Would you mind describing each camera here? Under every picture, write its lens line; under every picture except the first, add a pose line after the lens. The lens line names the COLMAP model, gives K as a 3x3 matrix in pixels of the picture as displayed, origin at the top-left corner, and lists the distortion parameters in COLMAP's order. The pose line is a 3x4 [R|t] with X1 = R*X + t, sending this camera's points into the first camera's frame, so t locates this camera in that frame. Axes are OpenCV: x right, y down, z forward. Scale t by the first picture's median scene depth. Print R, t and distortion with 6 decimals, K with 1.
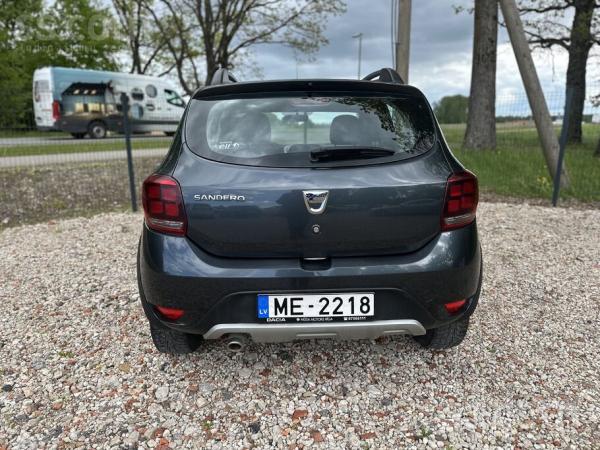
lens RADIAL K [[440.5, 0, 300.0], [0, 440.5, 225.0], [0, 0, 1]] dist [0.005234, -0.002101]
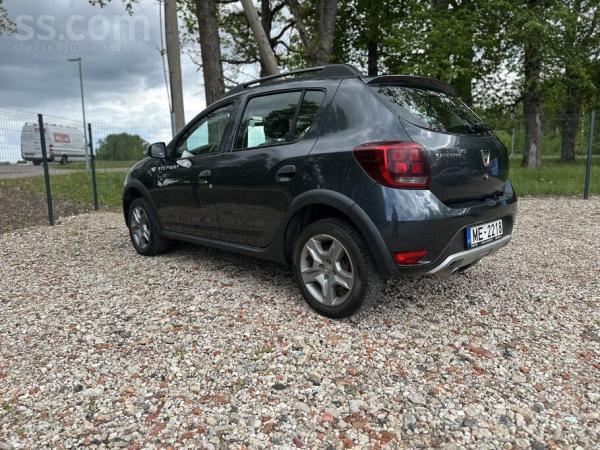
lens RADIAL K [[440.5, 0, 300.0], [0, 440.5, 225.0], [0, 0, 1]] dist [0.005234, -0.002101]
pose [[0.727620, -0.106544, 0.677656, -0.264429], [0.165830, 0.985885, -0.023052, 0.017459], [-0.665635, 0.129148, 0.735018, 0.062765]]
